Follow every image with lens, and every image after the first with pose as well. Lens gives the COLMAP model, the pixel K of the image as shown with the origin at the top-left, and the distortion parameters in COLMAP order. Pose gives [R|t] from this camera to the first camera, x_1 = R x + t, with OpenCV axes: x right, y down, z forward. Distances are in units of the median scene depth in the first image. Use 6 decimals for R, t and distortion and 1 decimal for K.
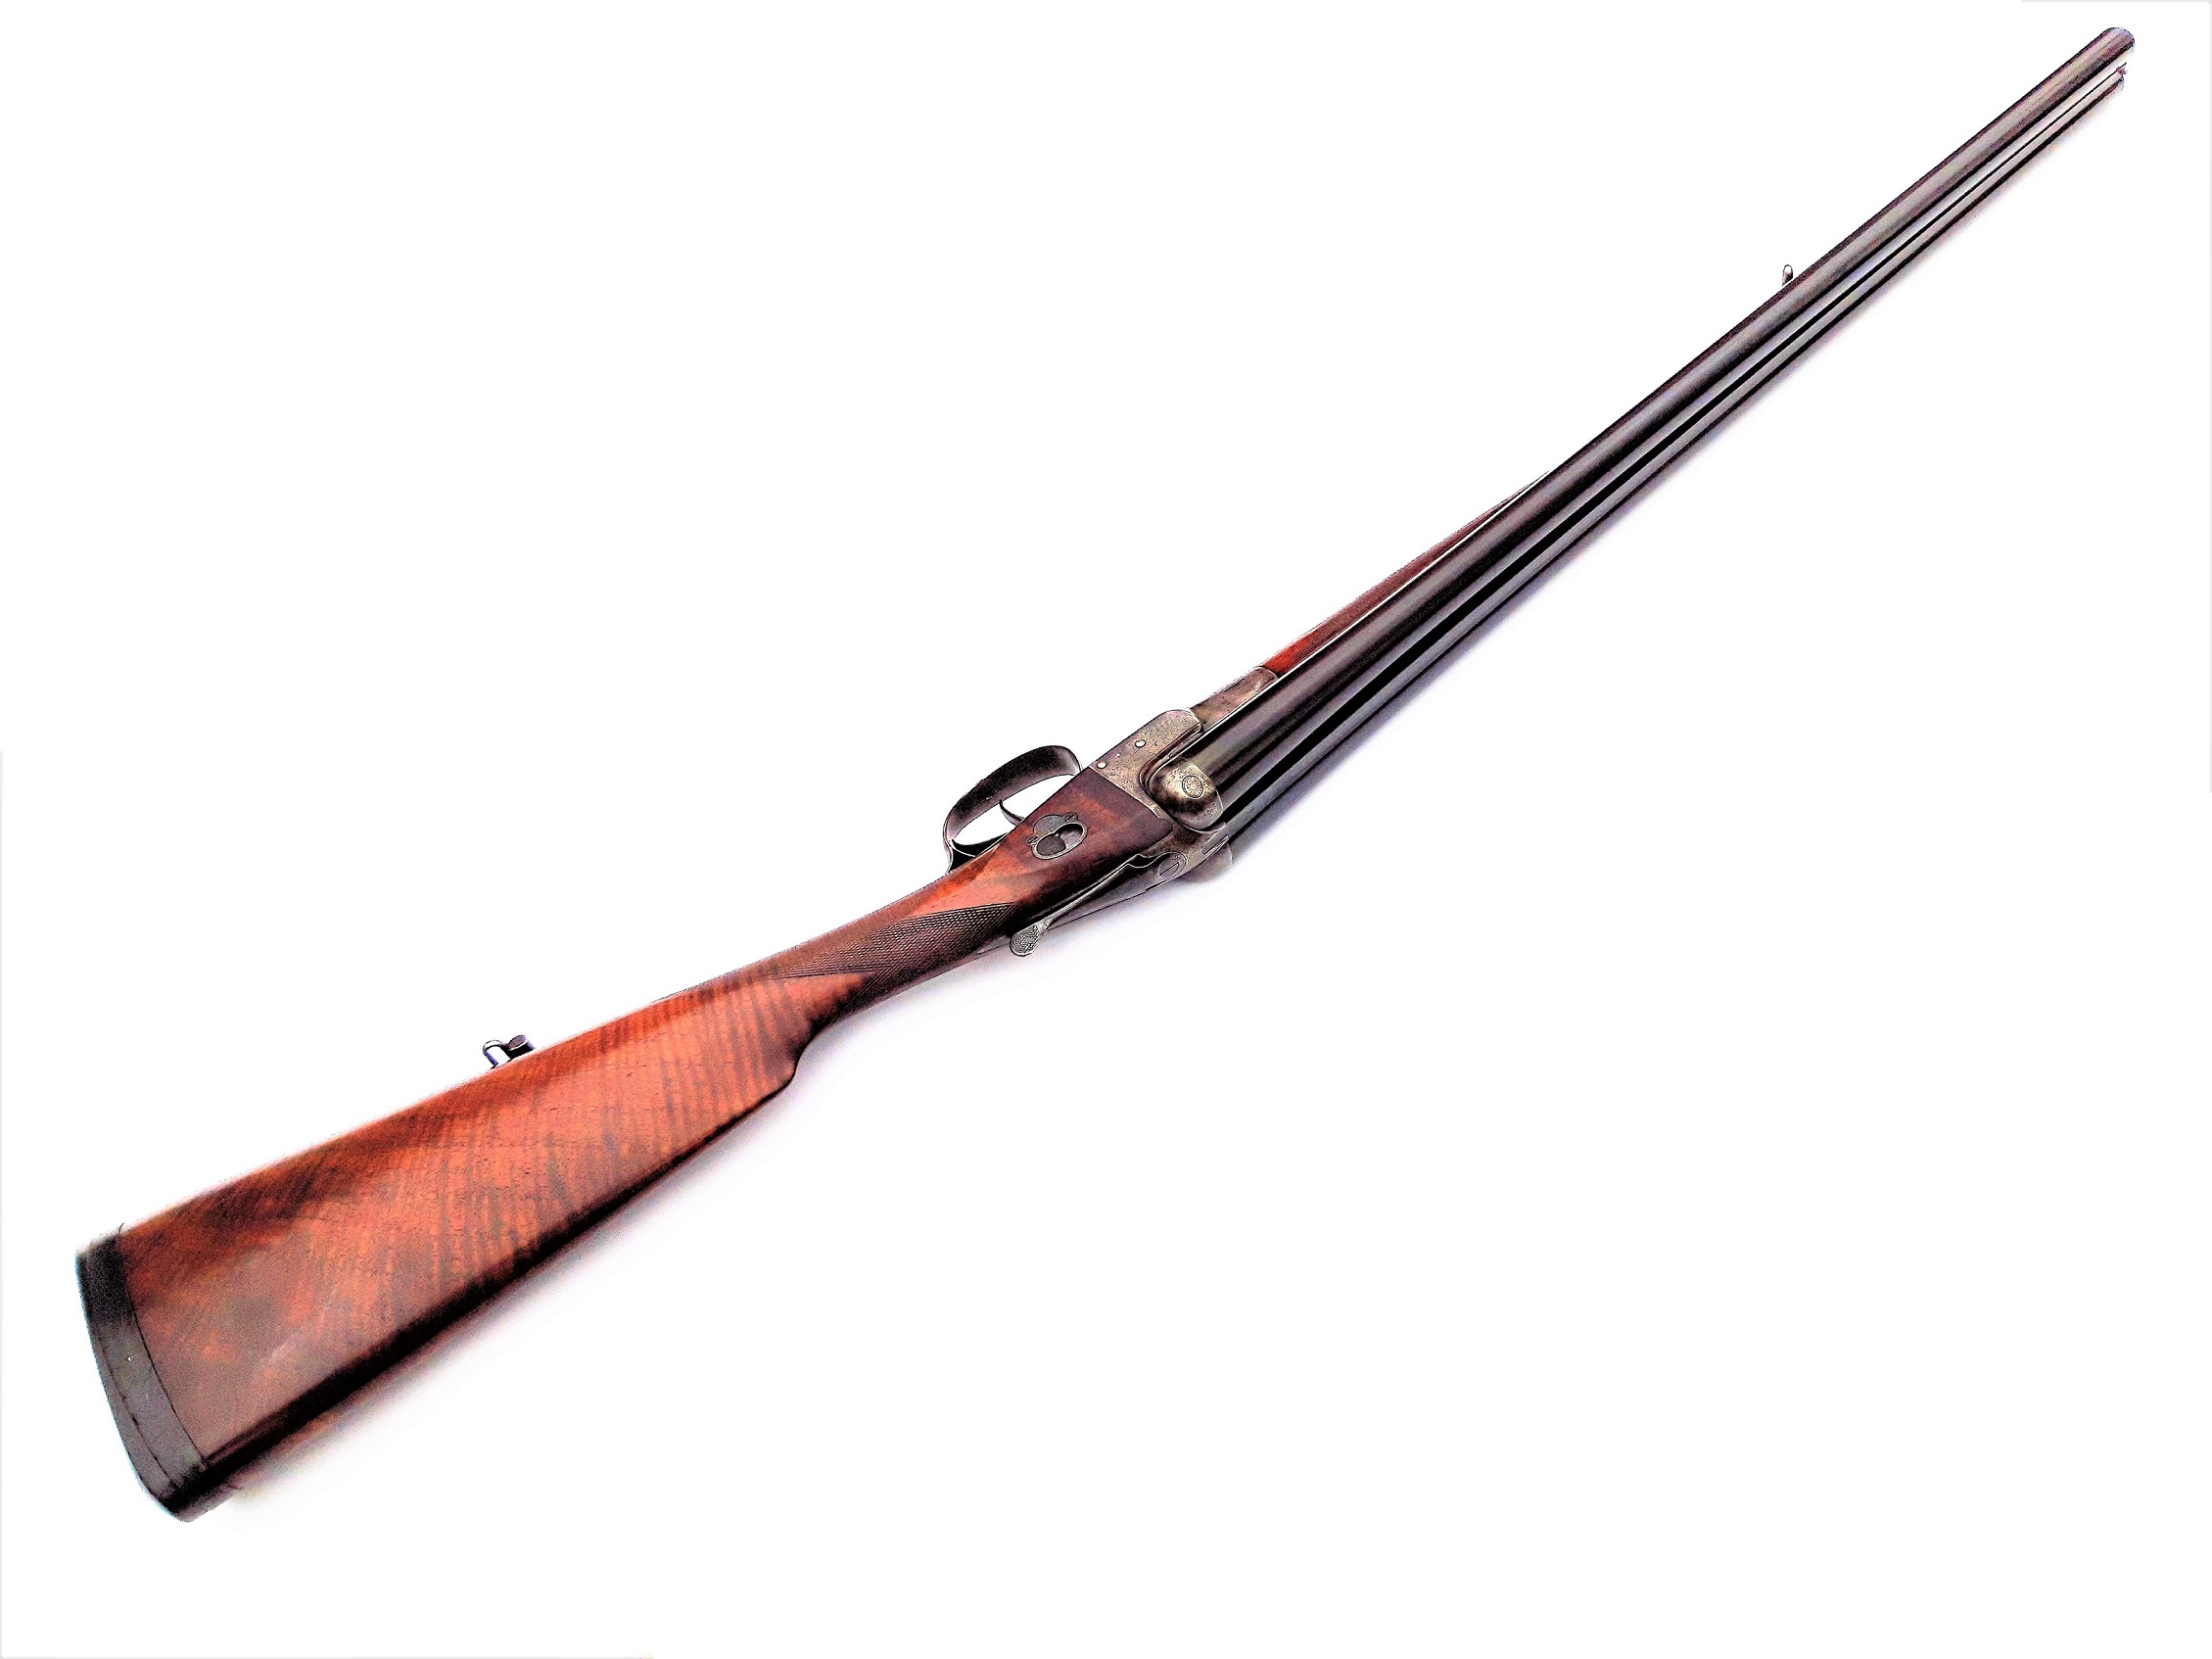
lens RADIAL K [[1807.5, 0, 1106.0], [0, 1807.5, 829.5], [0, 0, 1]] dist [0.078188, -0.180424]
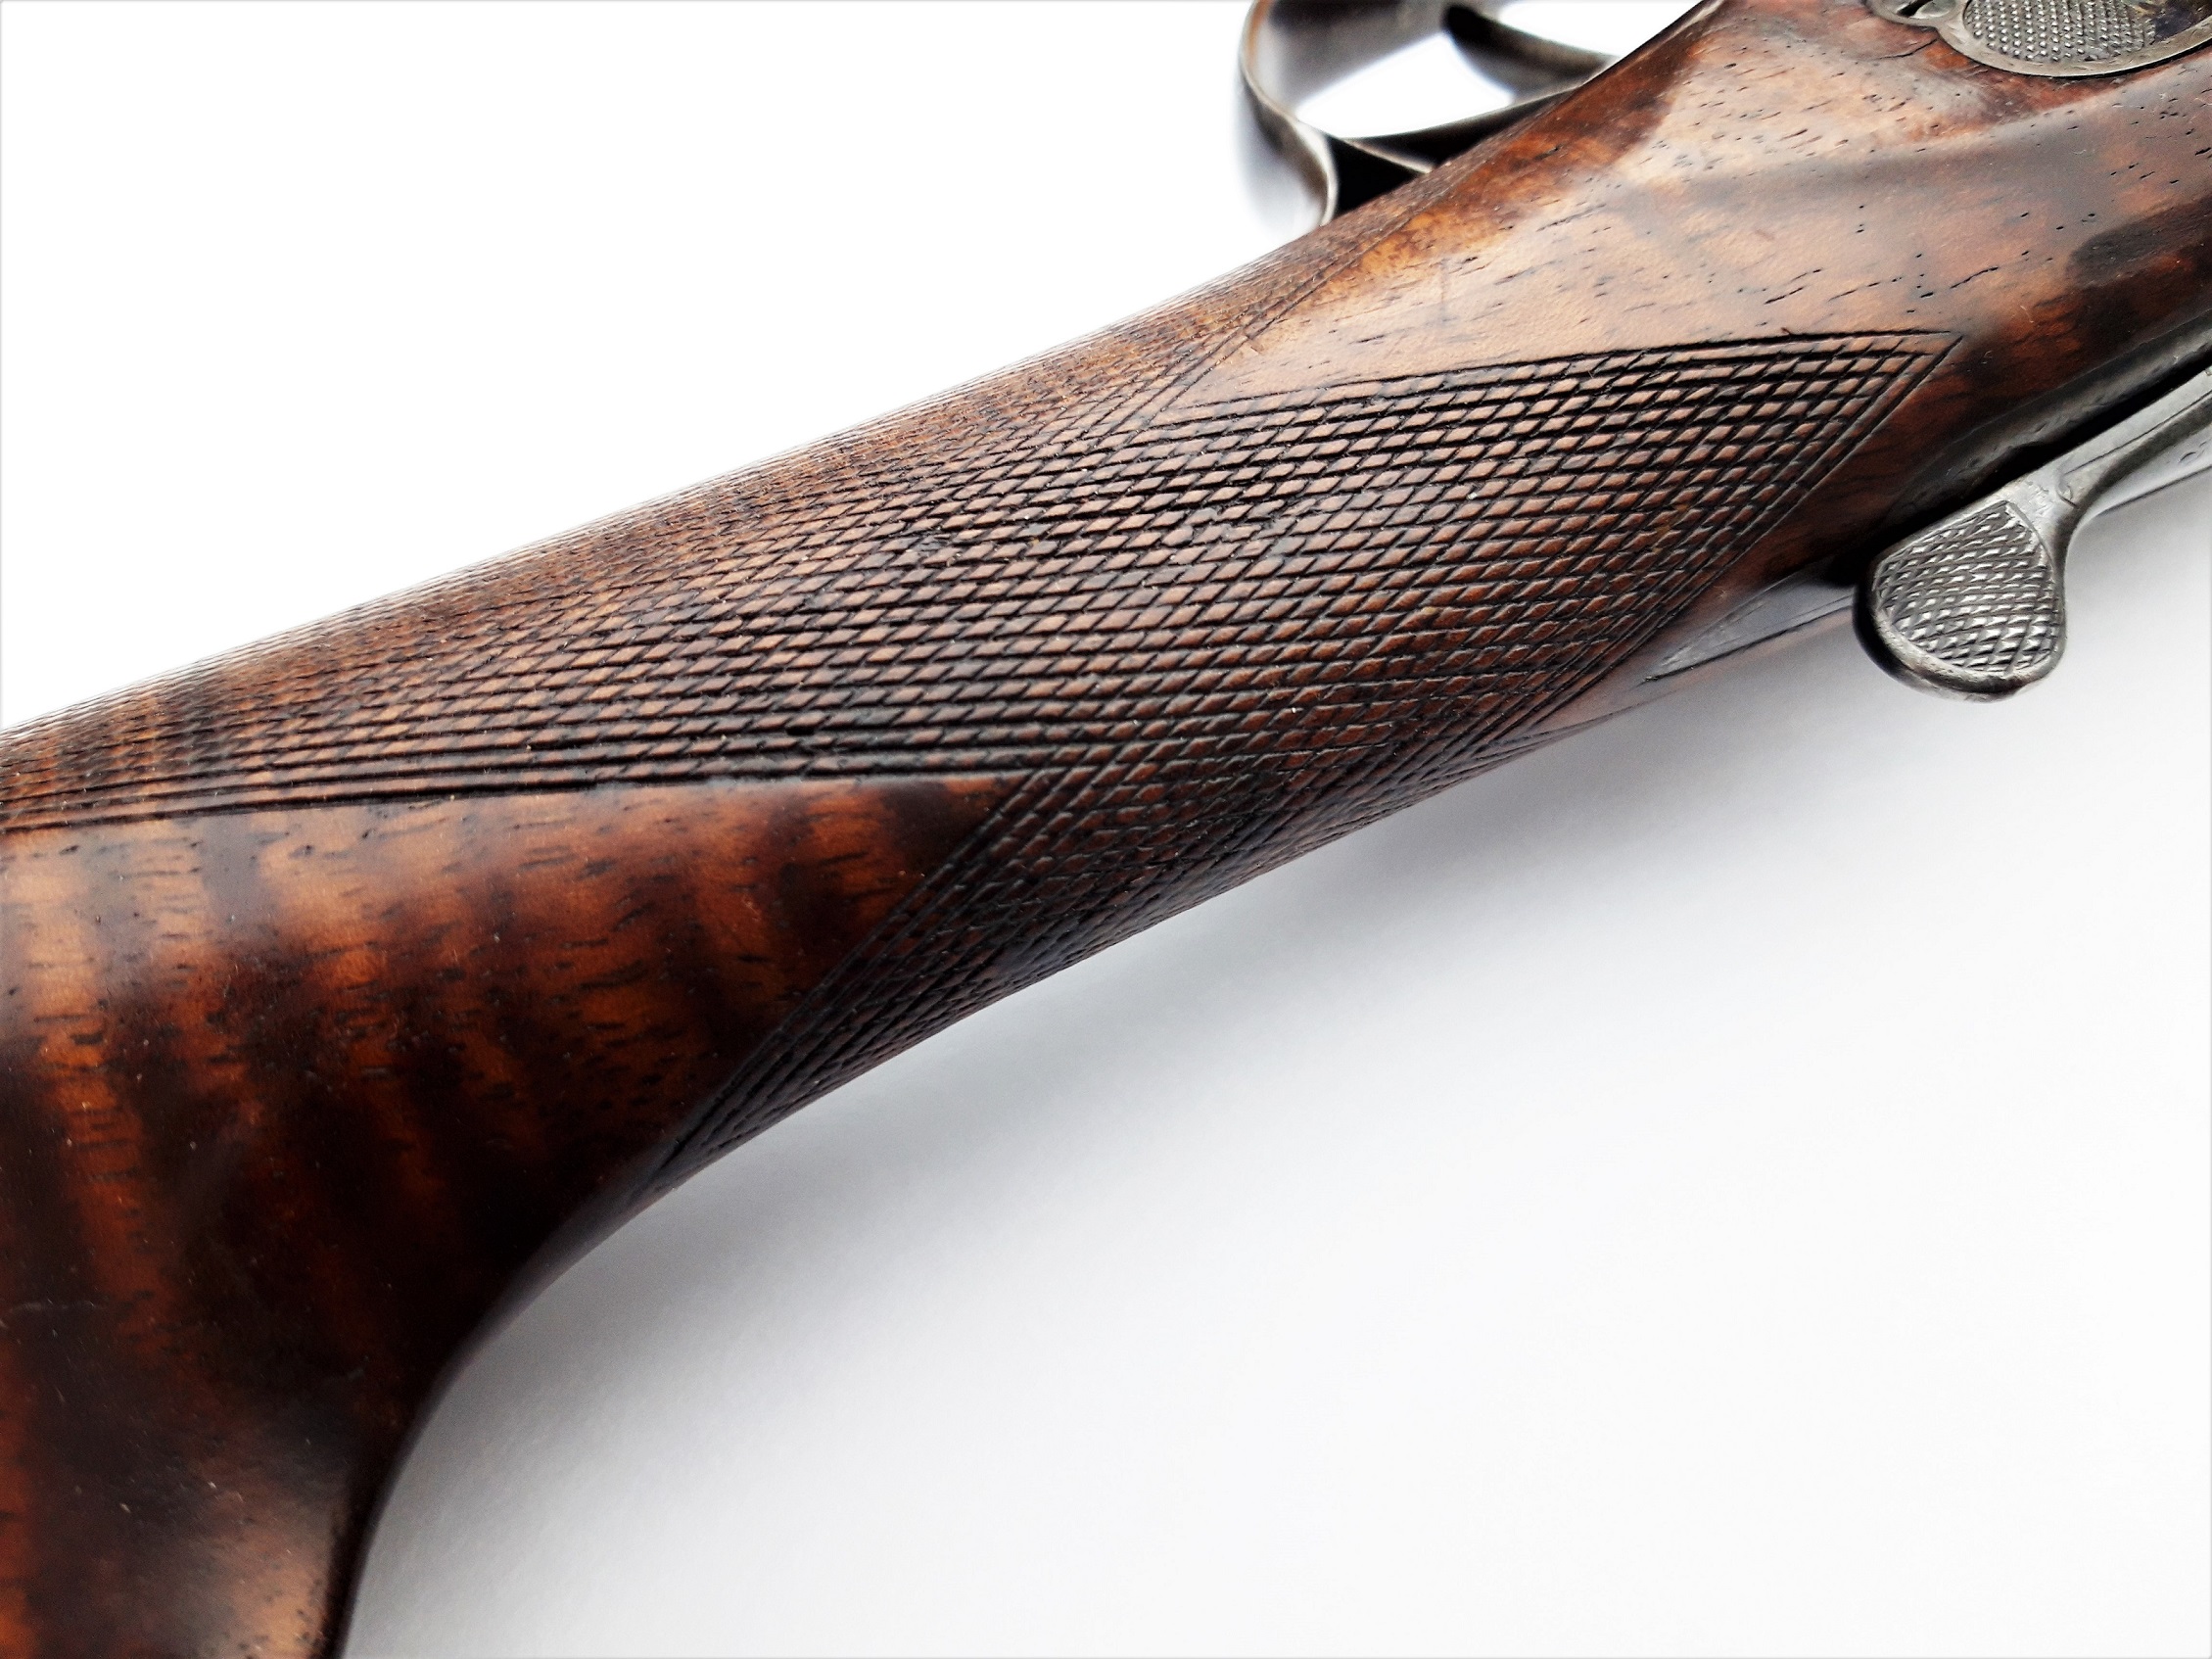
lens RADIAL K [[1807.5, 0, 1106.0], [0, 1807.5, 829.5], [0, 0, 1]] dist [0.078188, -0.180424]
pose [[0.998297, 0.044939, 0.037189, -0.120041], [-0.050440, 0.985265, 0.163426, 0.058978], [-0.029297, -0.165023, 0.985854, 0.843975]]
